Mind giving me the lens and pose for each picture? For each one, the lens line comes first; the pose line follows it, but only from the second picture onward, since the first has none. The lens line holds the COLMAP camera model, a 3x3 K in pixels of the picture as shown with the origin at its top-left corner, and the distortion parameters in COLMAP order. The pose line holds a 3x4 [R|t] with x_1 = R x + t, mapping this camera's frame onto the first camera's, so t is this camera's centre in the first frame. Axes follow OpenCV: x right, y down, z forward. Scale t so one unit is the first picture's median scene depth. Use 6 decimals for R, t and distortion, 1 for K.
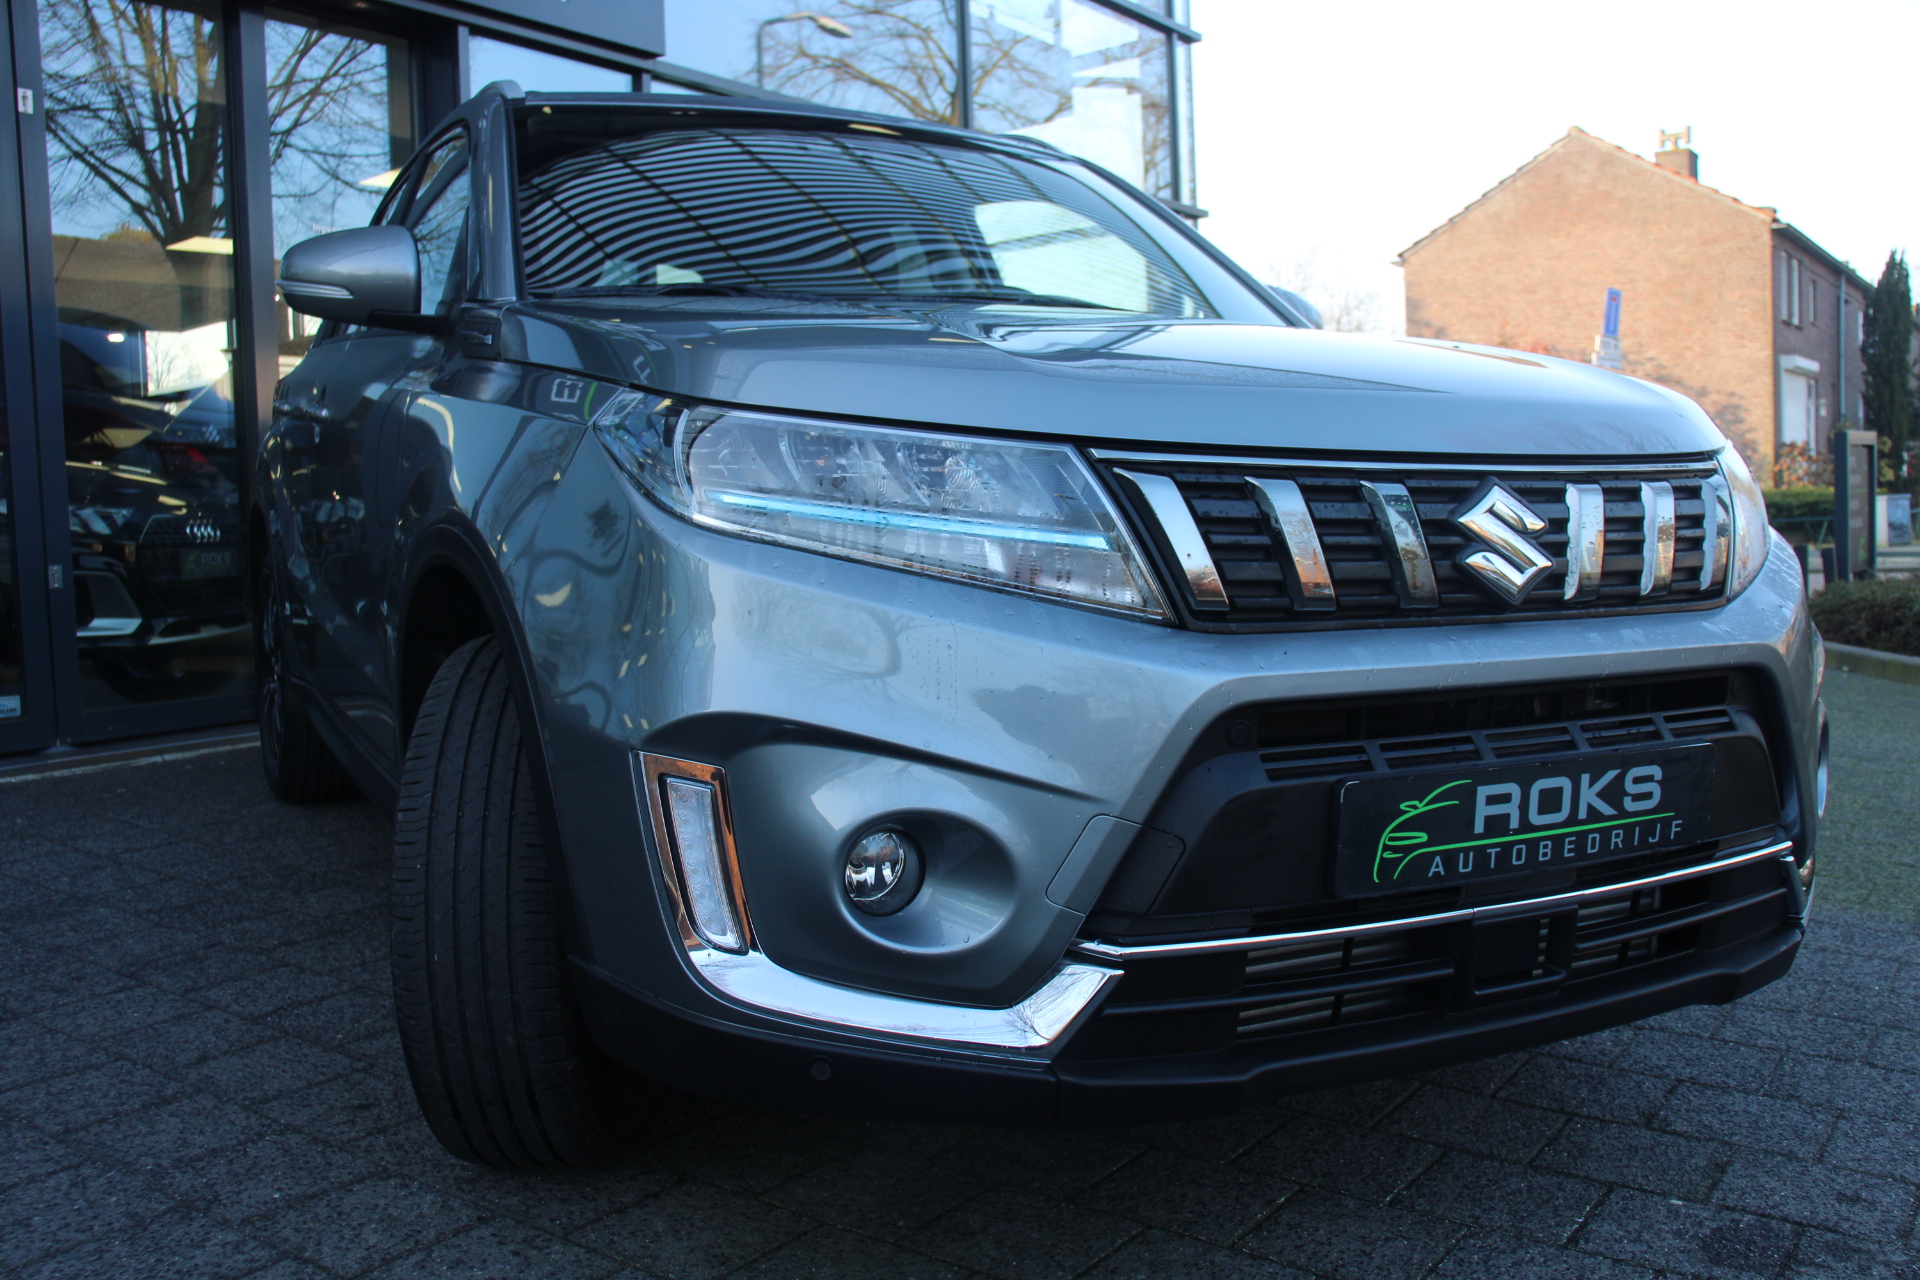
lens RADIAL K [[1764.4, 0, 960.7], [0, 1764.4, 554.8], [0, 0, 1]] dist [-0.157594, 0.182542]
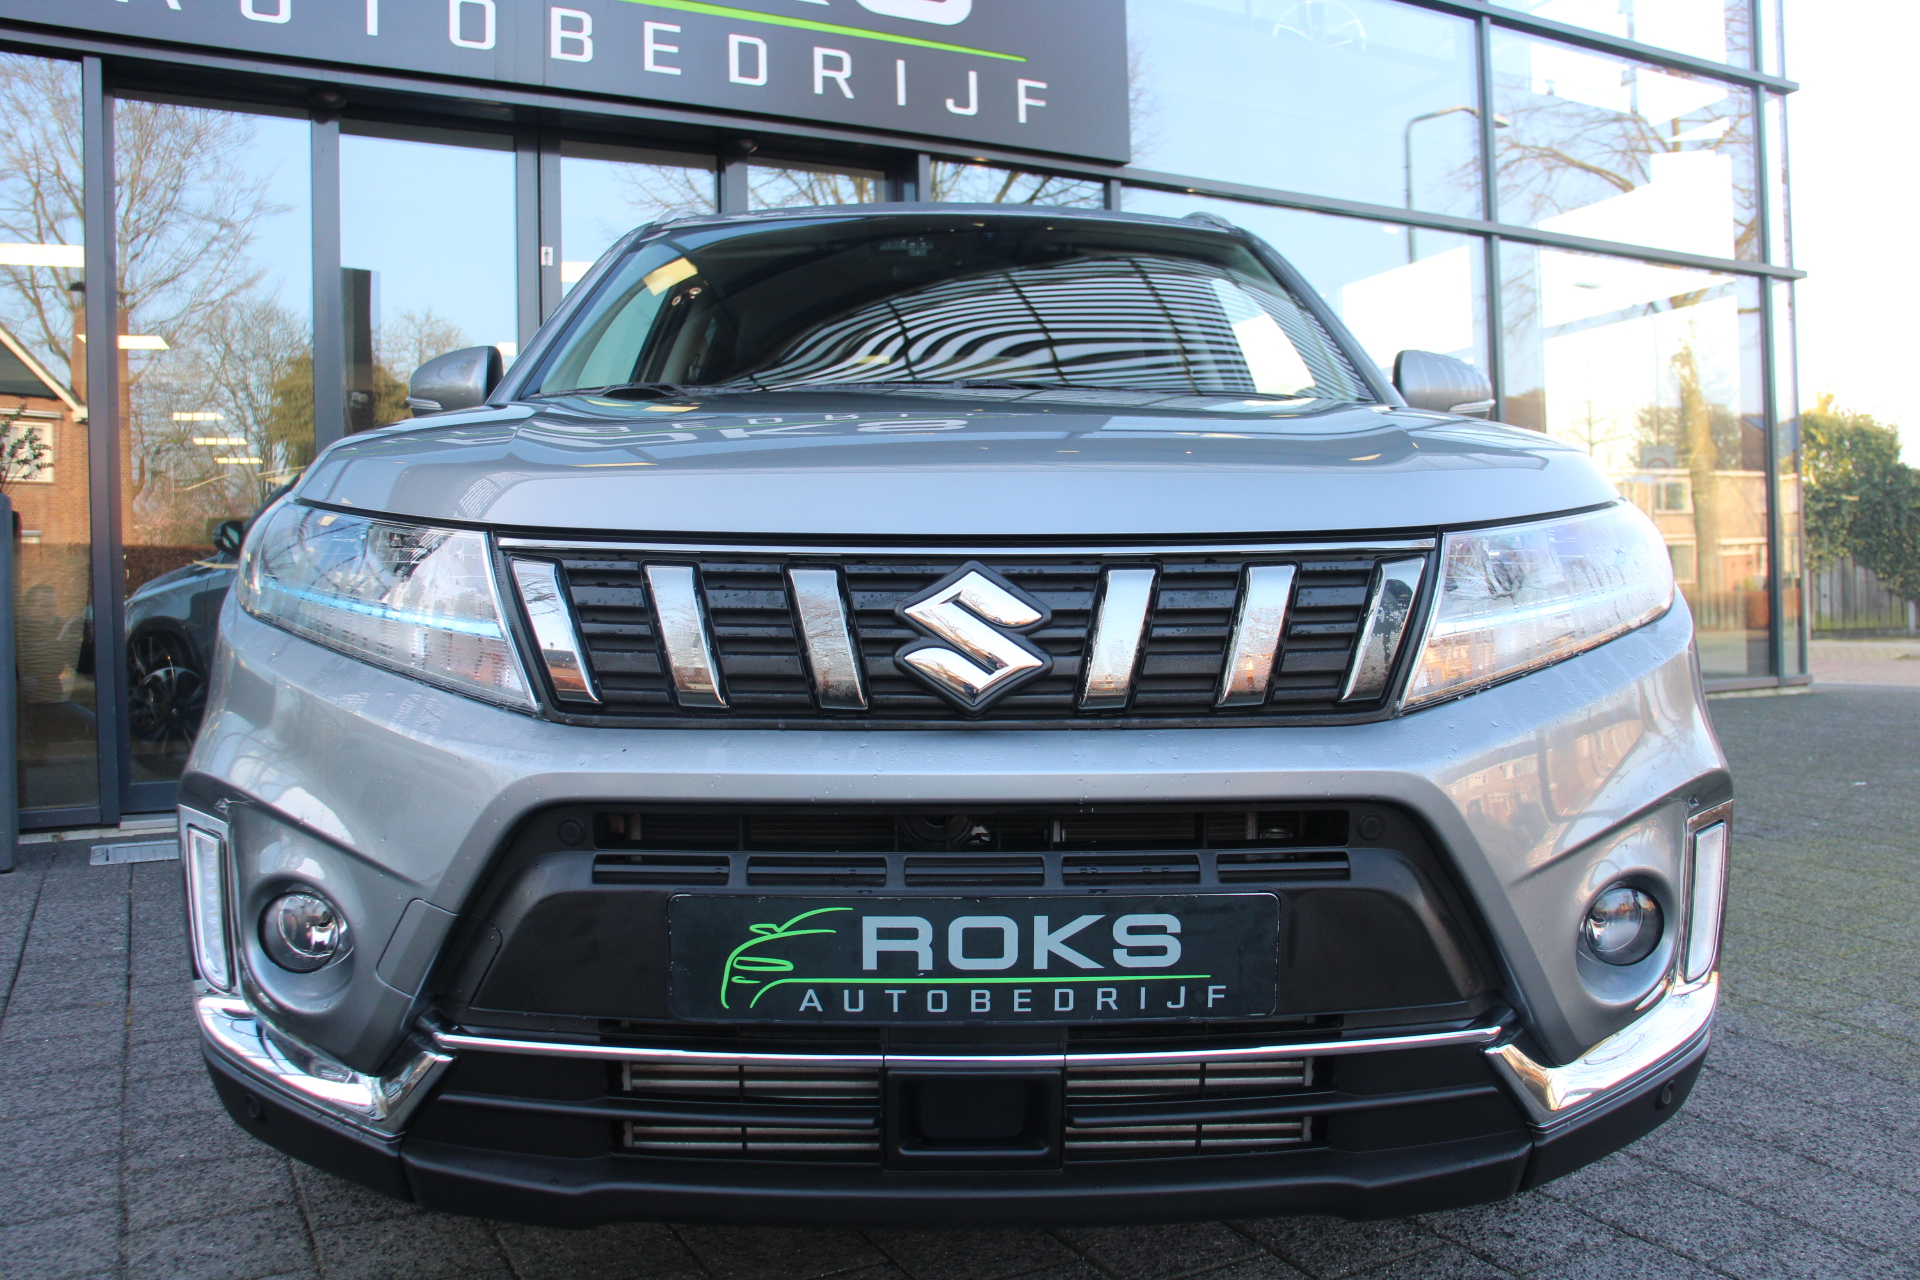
lens RADIAL K [[1643.5, 0, 964.3], [0, 1643.5, 585.1], [0, 0, 1]] dist [-0.178683, 0.186122]
pose [[0.891370, 0.003364, -0.453263, 0.674378], [-0.016023, 0.999581, -0.024092, -0.013139], [0.452993, 0.028738, 0.891051, 0.273713]]
